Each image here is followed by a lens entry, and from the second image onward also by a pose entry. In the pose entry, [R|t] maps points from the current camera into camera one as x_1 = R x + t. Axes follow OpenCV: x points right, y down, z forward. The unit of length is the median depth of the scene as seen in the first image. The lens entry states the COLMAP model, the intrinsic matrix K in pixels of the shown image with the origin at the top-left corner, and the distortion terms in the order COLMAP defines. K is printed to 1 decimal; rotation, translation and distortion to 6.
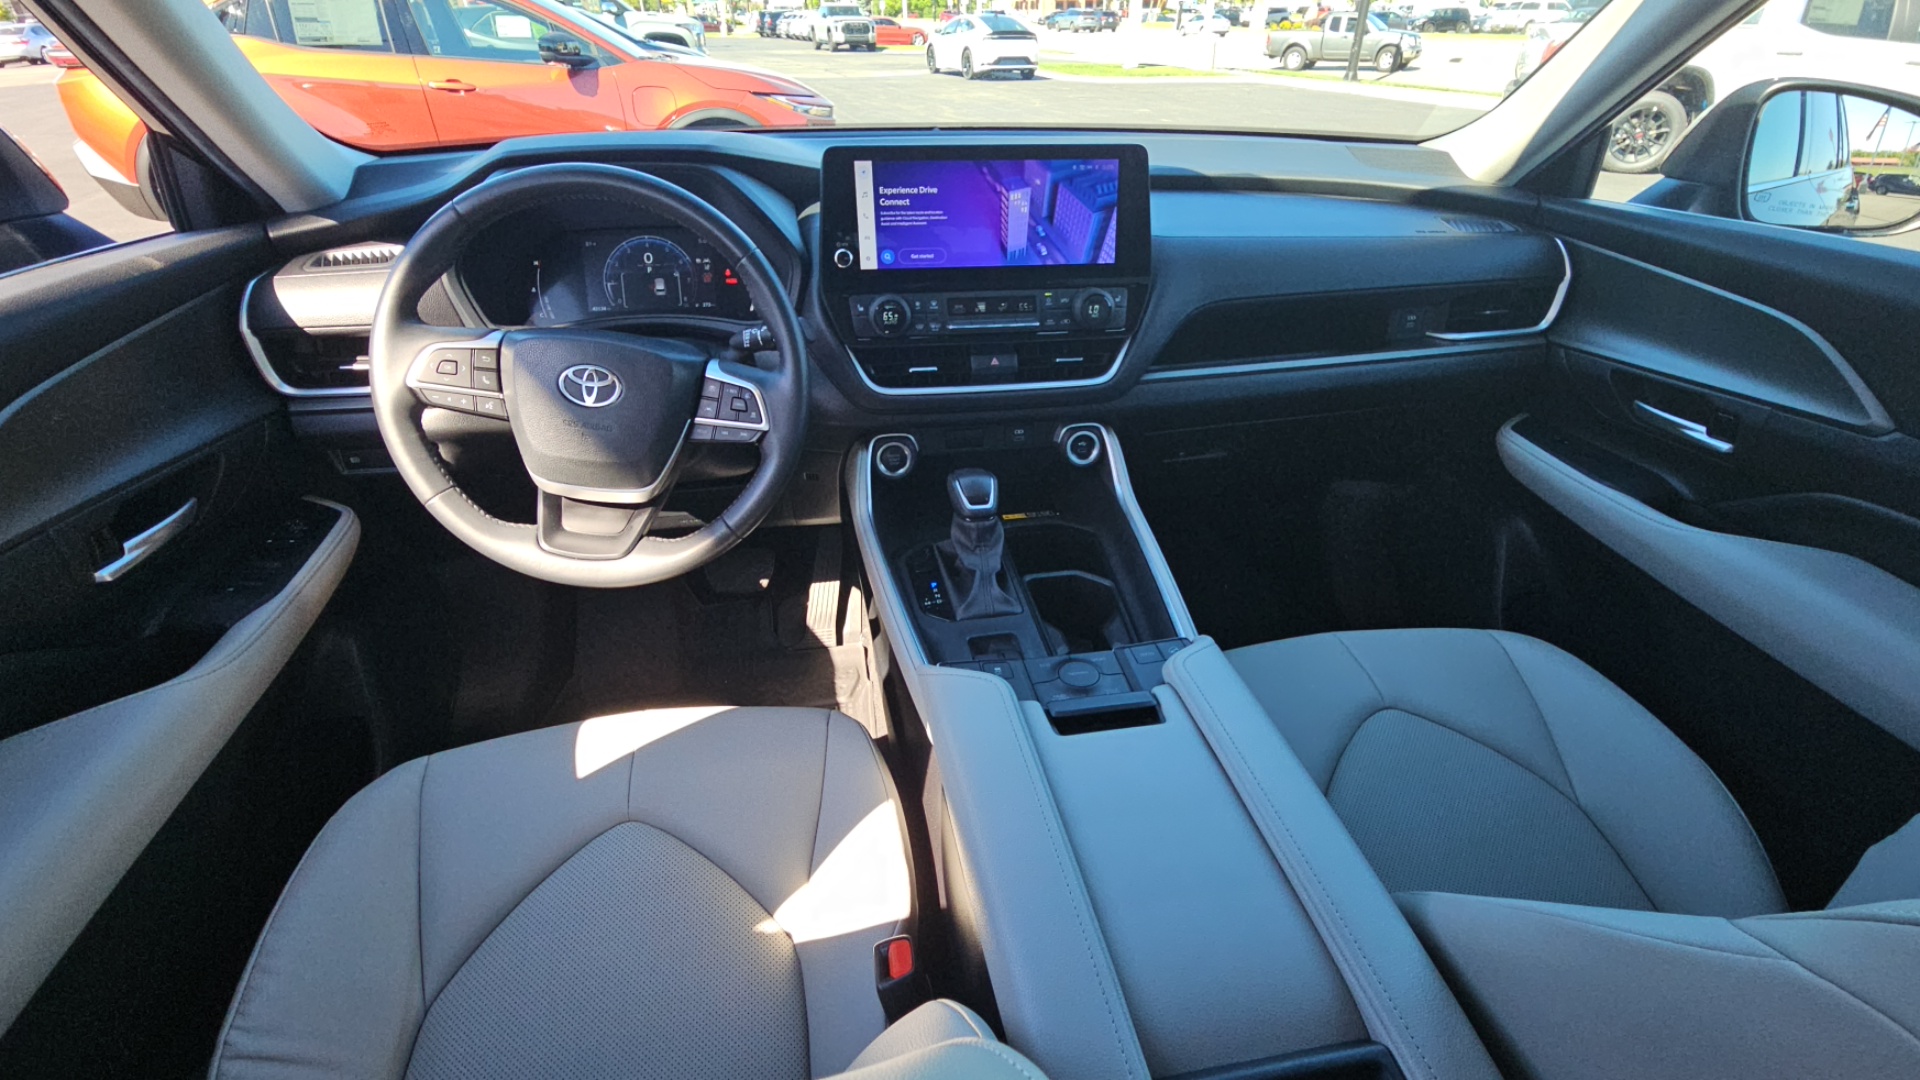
lens RADIAL K [[864.1, 0, 979.8], [0, 864.1, 543.9], [0, 0, 1]] dist [0.007275, -0.006305]
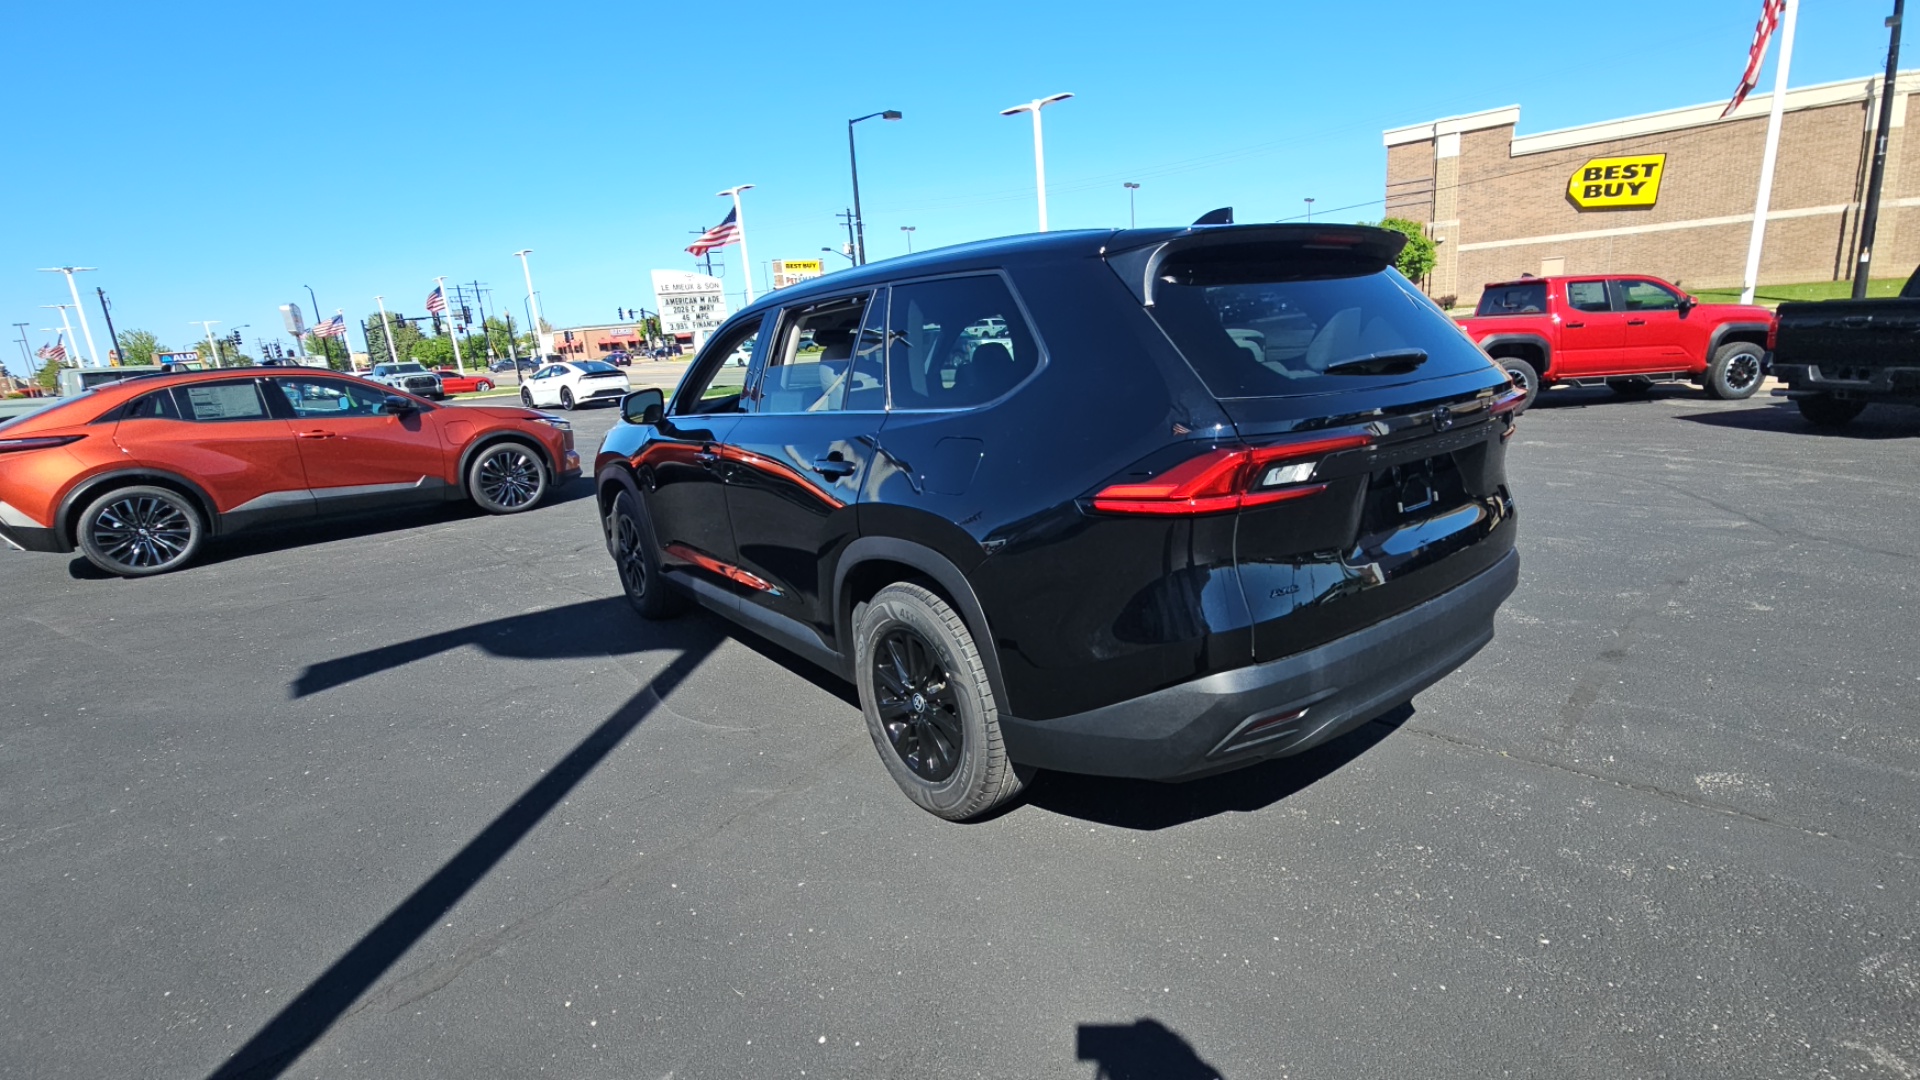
lens RADIAL K [[864.1, 0, 987.8], [0, 864.1, 551.7], [0, 0, 1]] dist [0.007275, -0.006305]
pose [[0.877960, -0.179300, 0.443890, -1.405693], [0.306730, 0.922580, -0.234015, 1.672820], [-0.367565, 0.341610, 0.864985, -2.989454]]
